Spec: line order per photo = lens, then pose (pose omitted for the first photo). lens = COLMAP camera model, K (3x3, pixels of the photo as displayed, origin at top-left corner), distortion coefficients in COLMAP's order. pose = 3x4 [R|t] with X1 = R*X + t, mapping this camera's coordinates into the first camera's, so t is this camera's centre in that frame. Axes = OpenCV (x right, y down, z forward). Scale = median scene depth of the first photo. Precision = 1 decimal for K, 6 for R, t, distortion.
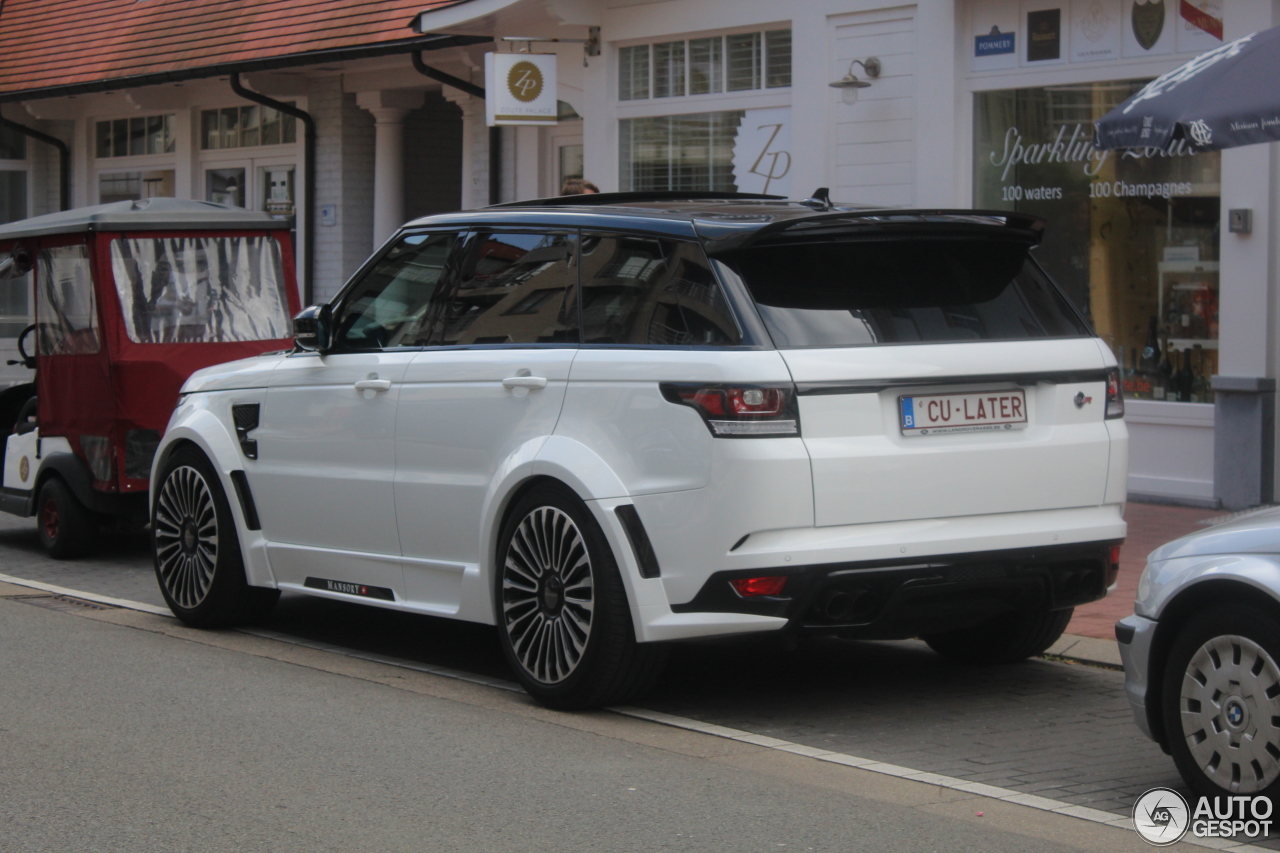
lens RADIAL K [[2991.6, 0, 640.0], [0, 2991.6, 426.5], [0, 0, 1]] dist [0.072348, 0.203147]
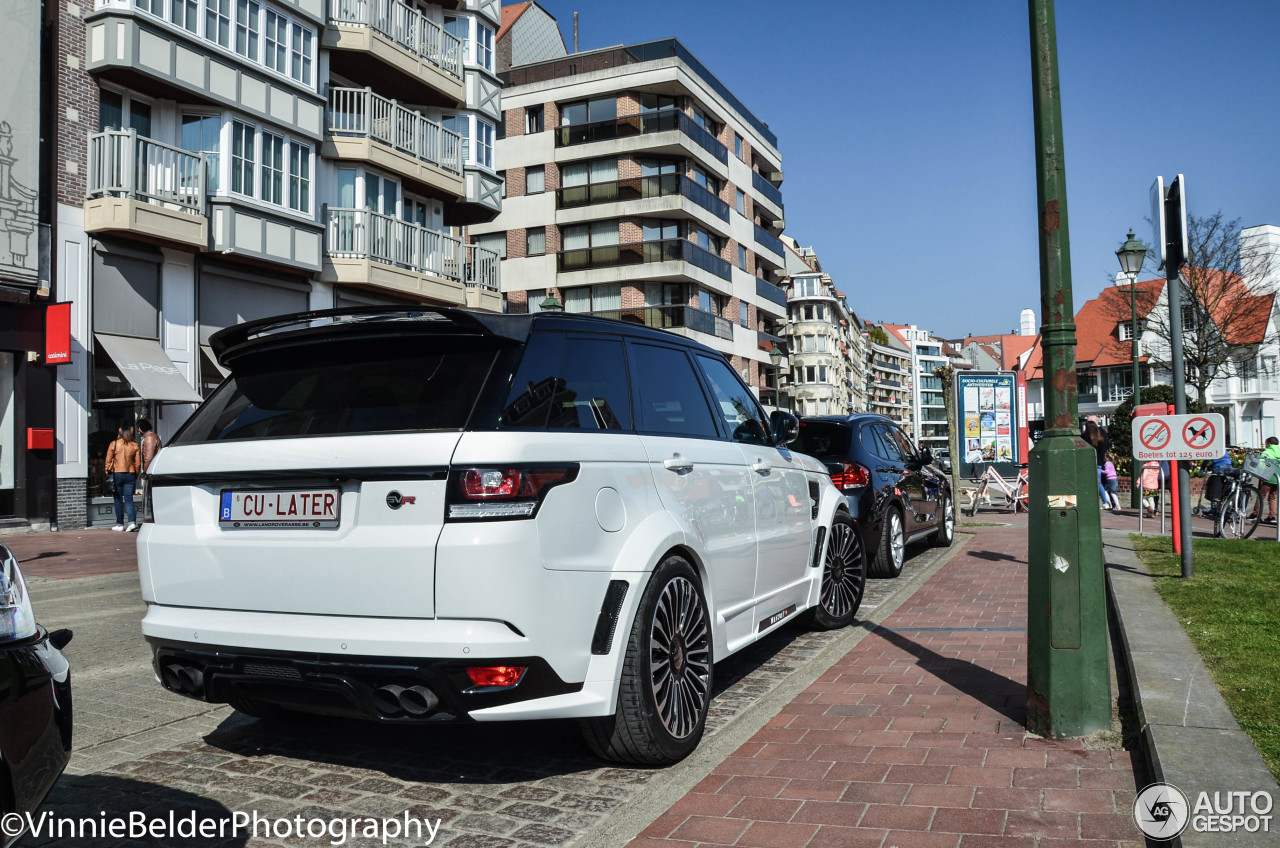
lens RADIAL K [[1020.1, 0, 643.6], [0, 1020.1, 426.4], [0, 0, 1]] dist [-0.168256, 0.152144]
pose [[0.549157, -0.035040, -0.834984, 0.392256], [-0.020620, 0.998248, -0.055453, -0.013738], [0.835465, 0.047669, 0.547473, 0.786765]]
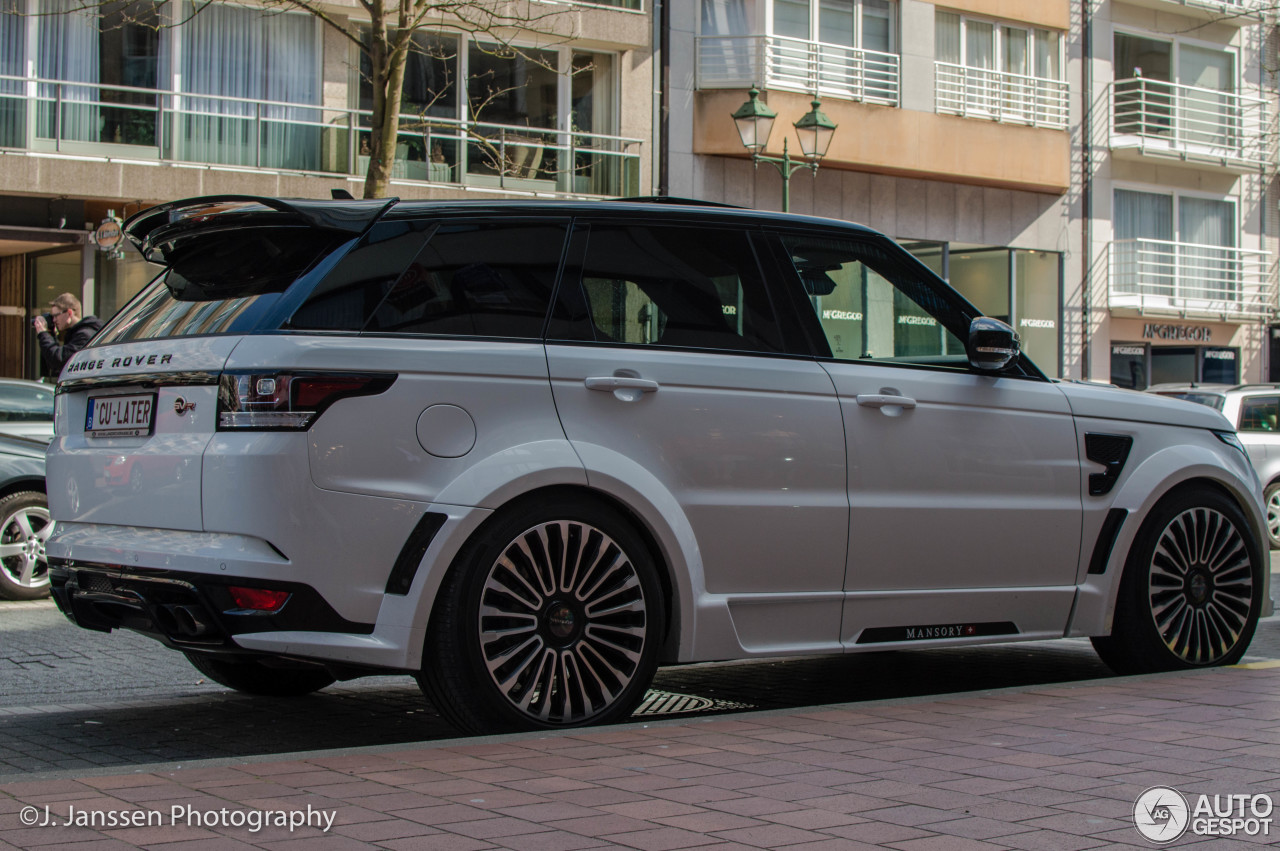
lens RADIAL K [[2167.0, 0, 640.0], [0, 2167.0, 425.5], [0, 0, 1]] dist [-0.014967, 0.167507]
pose [[0.038078, -0.001623, -0.999273, 0.682333], [-0.060617, 0.998153, -0.003931, -0.007741], [0.997434, 0.060723, 0.037910, 0.975869]]
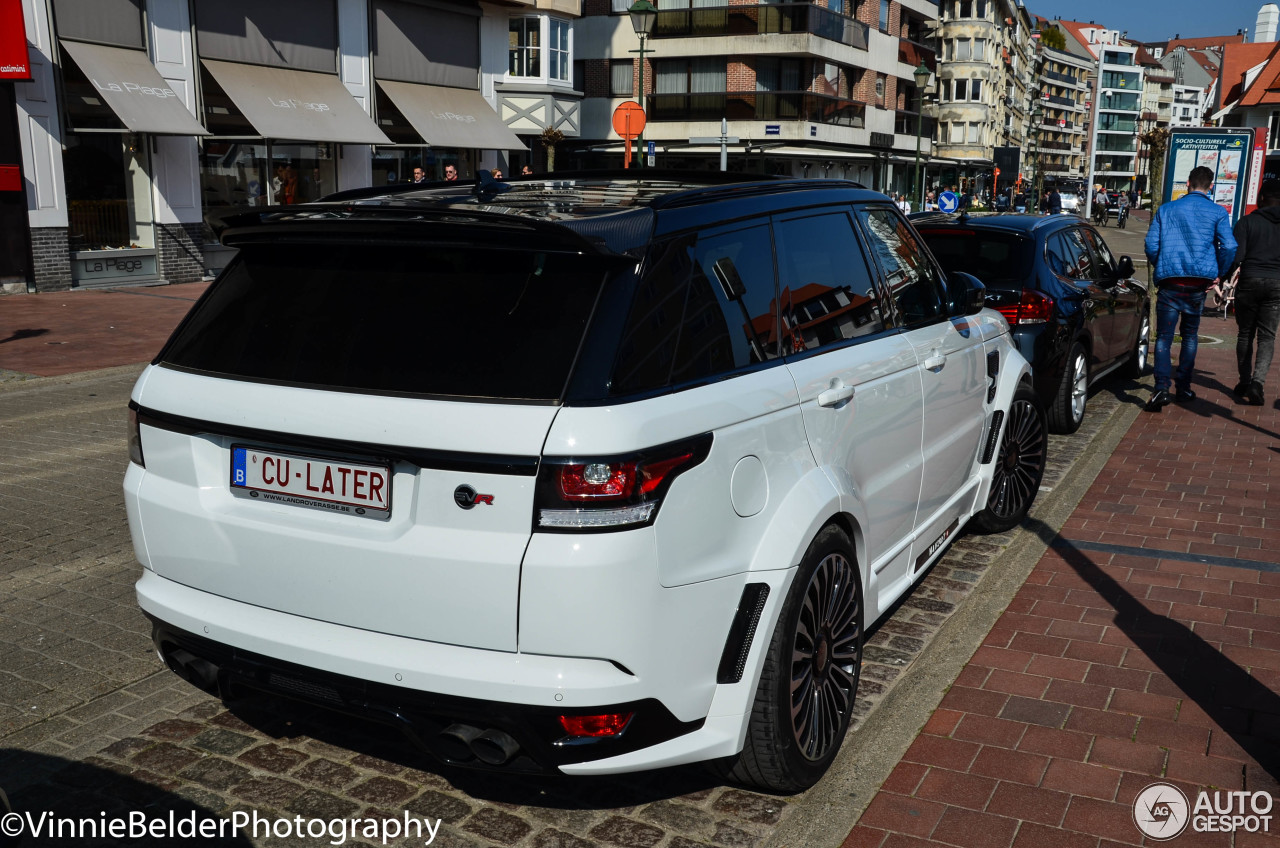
lens RADIAL K [[1209.0, 0, 646.4], [0, 1209.0, 428.3], [0, 0, 1]] dist [-0.099021, 0.253160]
pose [[0.482438, 0.190826, -0.854891, 0.348617], [-0.058468, 0.980820, 0.185941, -0.067739], [0.873977, -0.039722, 0.484342, 0.795977]]
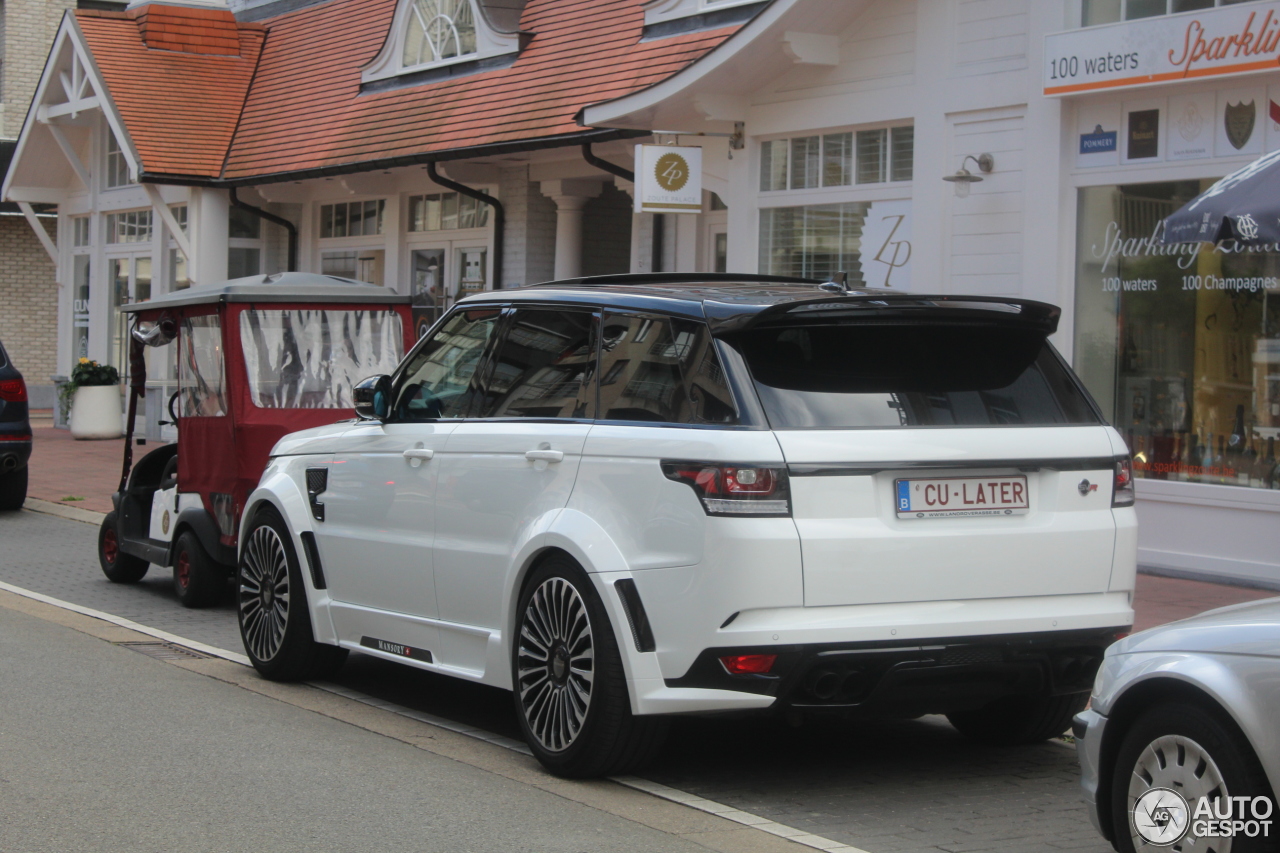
lens RADIAL K [[2690.3, 0, 640.0], [0, 2690.3, 426.5], [0, 0, 1]] dist [0.037978, 0.277849]
pose [[0.995880, 0.024393, -0.087339, 0.067386], [-0.026399, 0.999412, -0.021881, -0.004886], [0.086754, 0.024096, 0.995938, 0.075056]]
